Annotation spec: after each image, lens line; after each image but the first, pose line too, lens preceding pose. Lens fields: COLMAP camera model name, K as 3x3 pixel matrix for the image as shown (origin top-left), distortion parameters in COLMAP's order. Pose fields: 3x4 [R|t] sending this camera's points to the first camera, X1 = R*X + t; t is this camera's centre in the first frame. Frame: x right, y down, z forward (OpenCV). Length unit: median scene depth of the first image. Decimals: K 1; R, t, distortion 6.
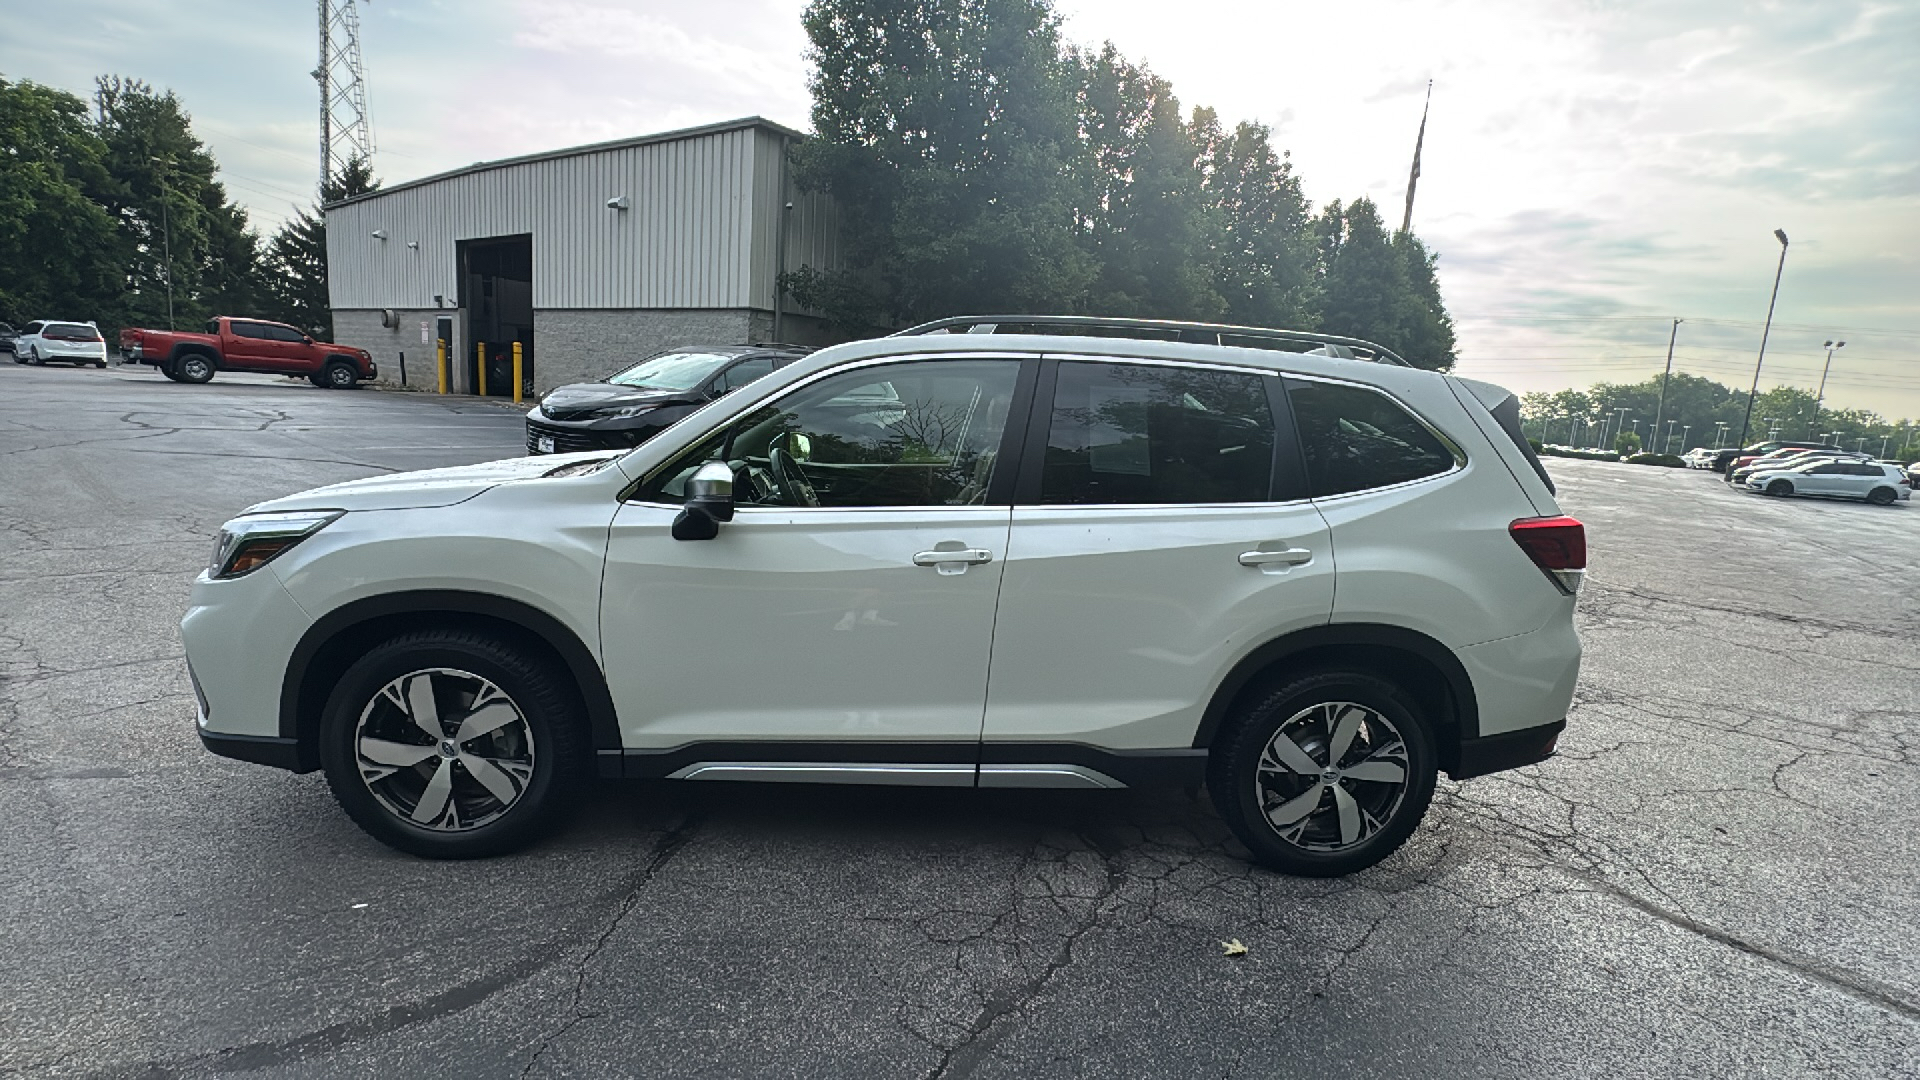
lens RADIAL K [[875.1, 0, 954.4], [0, 875.1, 534.2], [0, 0, 1]] dist [-0.001445, 0.000669]
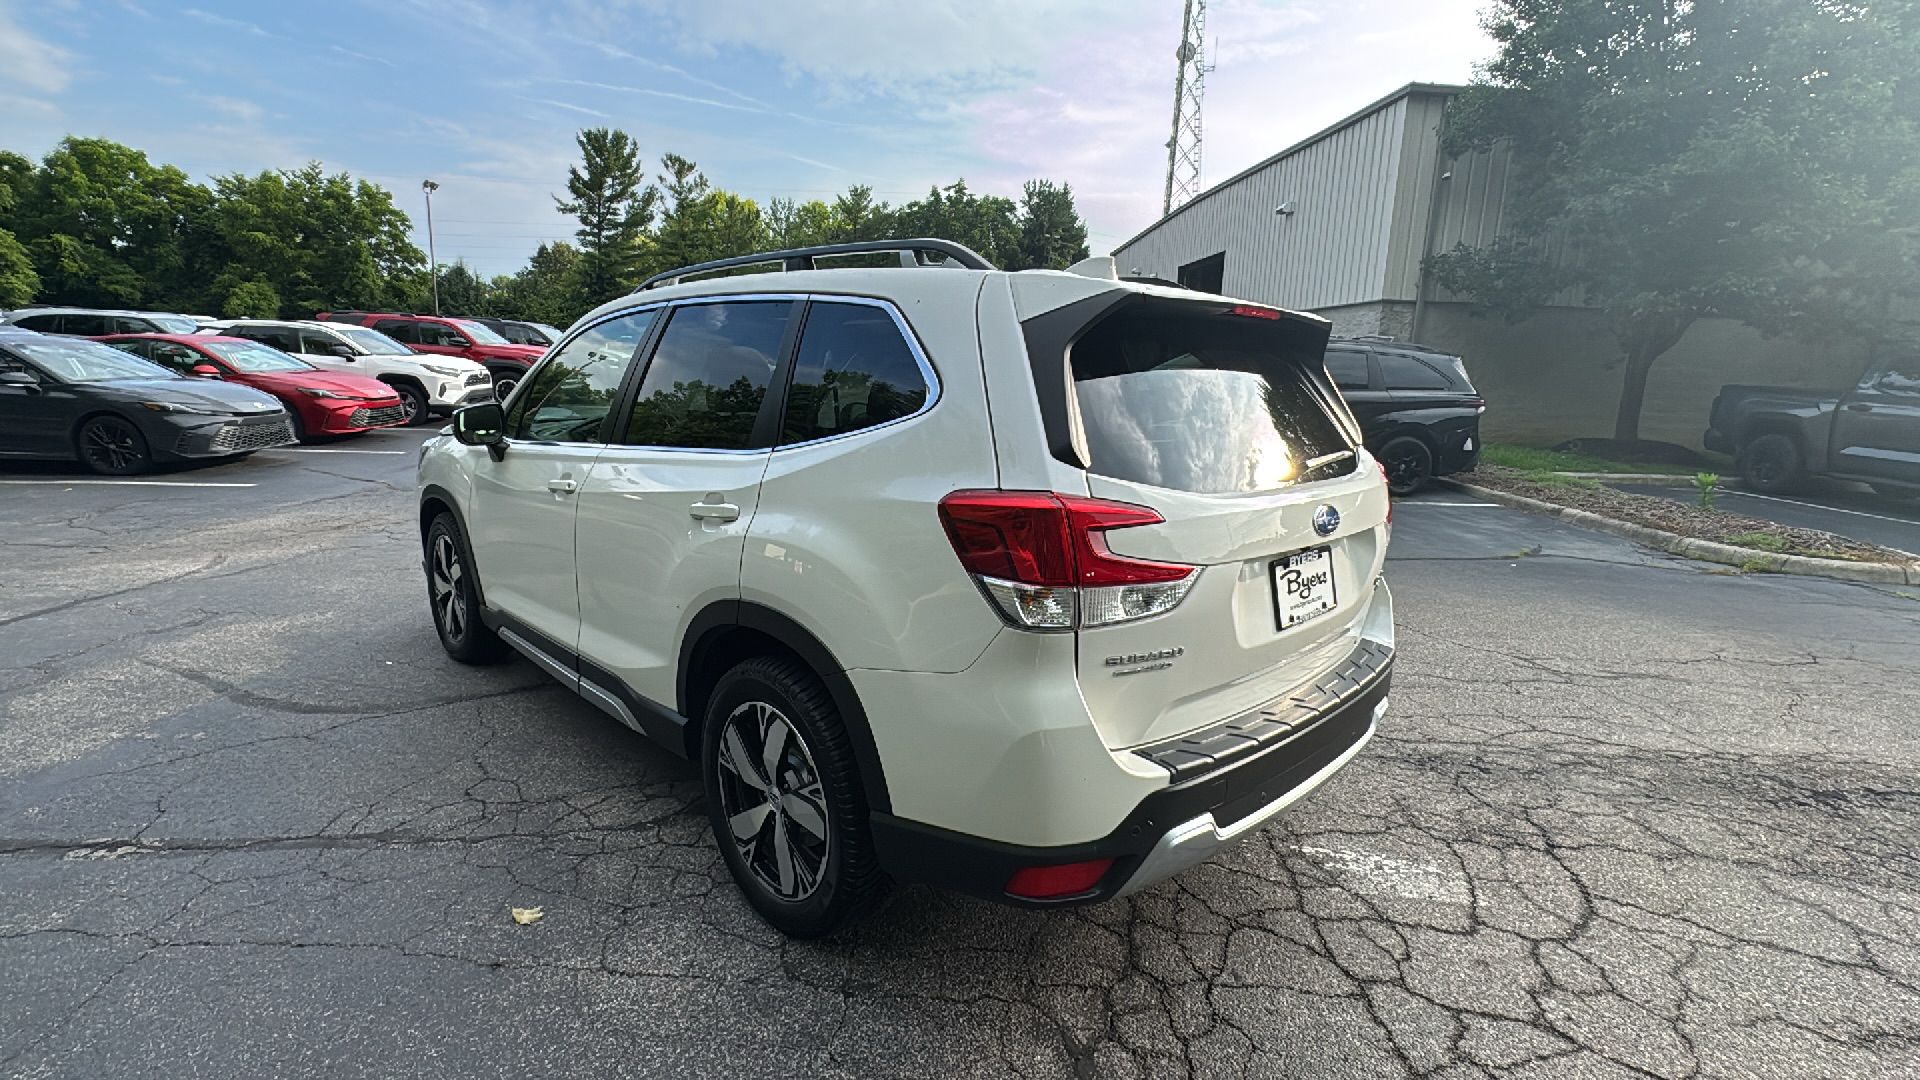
lens RADIAL K [[875.1, 0, 966.4], [0, 875.1, 533.3], [0, 0, 1]] dist [-0.001445, 0.000669]
pose [[0.653801, 0.098404, -0.750240, 1.076498], [-0.111637, 0.993202, 0.032985, -0.007465], [0.748386, 0.062189, 0.660342, 0.572493]]
